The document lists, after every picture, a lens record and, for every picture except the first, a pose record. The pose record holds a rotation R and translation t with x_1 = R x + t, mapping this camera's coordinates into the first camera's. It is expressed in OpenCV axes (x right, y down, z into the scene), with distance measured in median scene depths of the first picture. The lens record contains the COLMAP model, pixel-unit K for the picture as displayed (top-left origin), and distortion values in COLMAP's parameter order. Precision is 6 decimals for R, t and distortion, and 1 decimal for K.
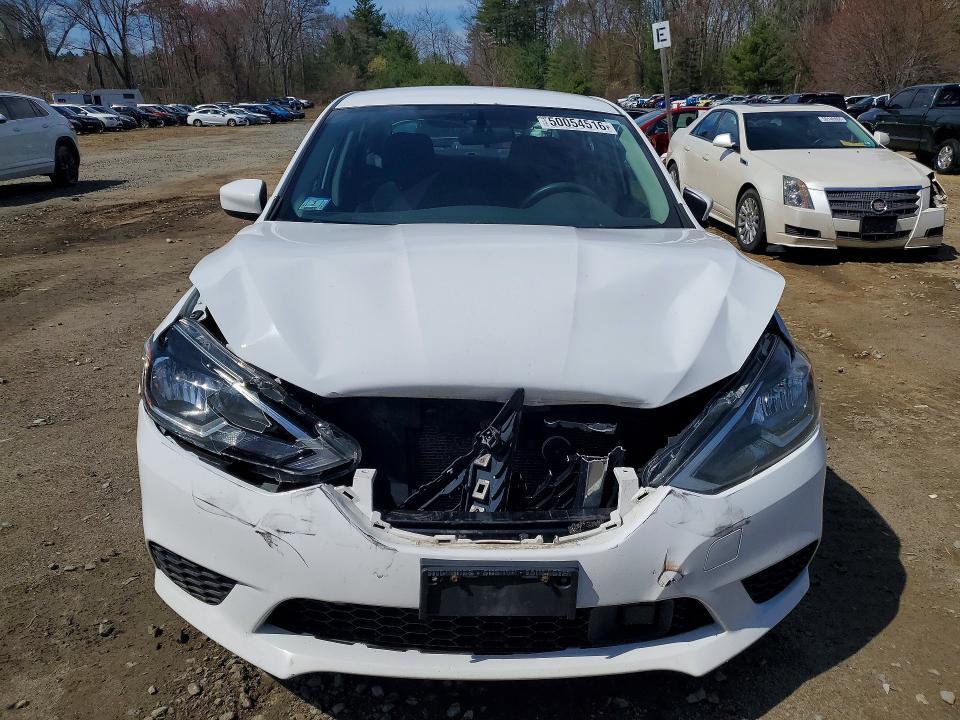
lens RADIAL K [[792.6, 0, 480.0], [0, 792.6, 360.0], [0, 0, 1]] dist [-0.005158, -0.007065]
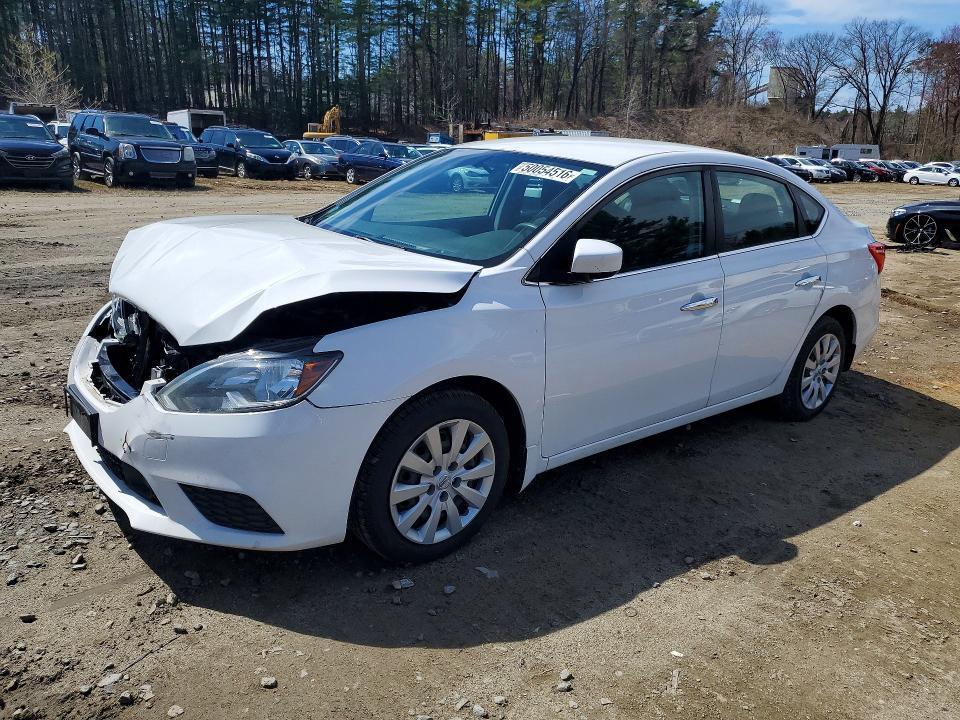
lens RADIAL K [[792.6, 0, 480.0], [0, 792.6, 360.0], [0, 0, 1]] dist [-0.005158, -0.007065]
pose [[0.574830, 0.233839, -0.784149, 0.140408], [-0.284286, 0.955675, 0.076591, -0.015214], [0.767302, 0.178896, 0.615828, 0.044528]]
